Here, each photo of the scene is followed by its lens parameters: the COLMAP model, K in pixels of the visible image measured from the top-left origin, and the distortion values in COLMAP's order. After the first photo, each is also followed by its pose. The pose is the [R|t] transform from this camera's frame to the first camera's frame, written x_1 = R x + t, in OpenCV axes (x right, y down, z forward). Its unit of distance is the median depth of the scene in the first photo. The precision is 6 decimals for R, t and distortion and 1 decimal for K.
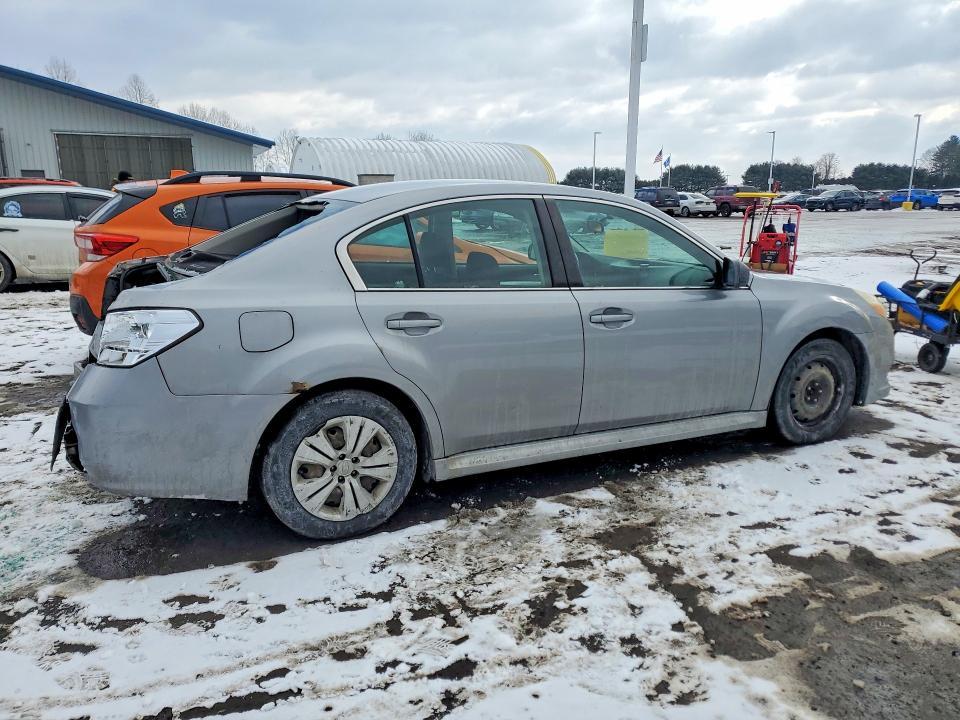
lens RADIAL K [[747.6, 0, 472.1], [0, 747.6, 350.2], [0, 0, 1]] dist [0.020497, -0.003495]
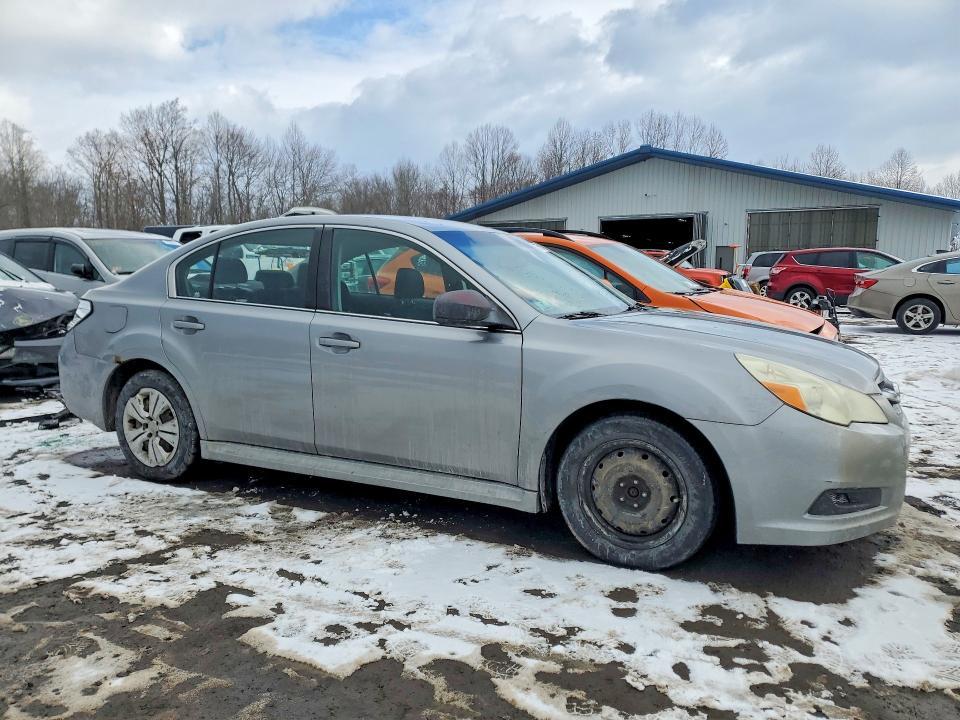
lens RADIAL K [[747.6, 0, 475.0], [0, 747.6, 369.4], [0, 0, 1]] dist [0.020497, -0.003495]
pose [[0.599946, 0.106383, -0.792936, 1.184008], [-0.165243, 0.986226, 0.007291, -0.049629], [0.782790, 0.126653, 0.609261, 0.589351]]
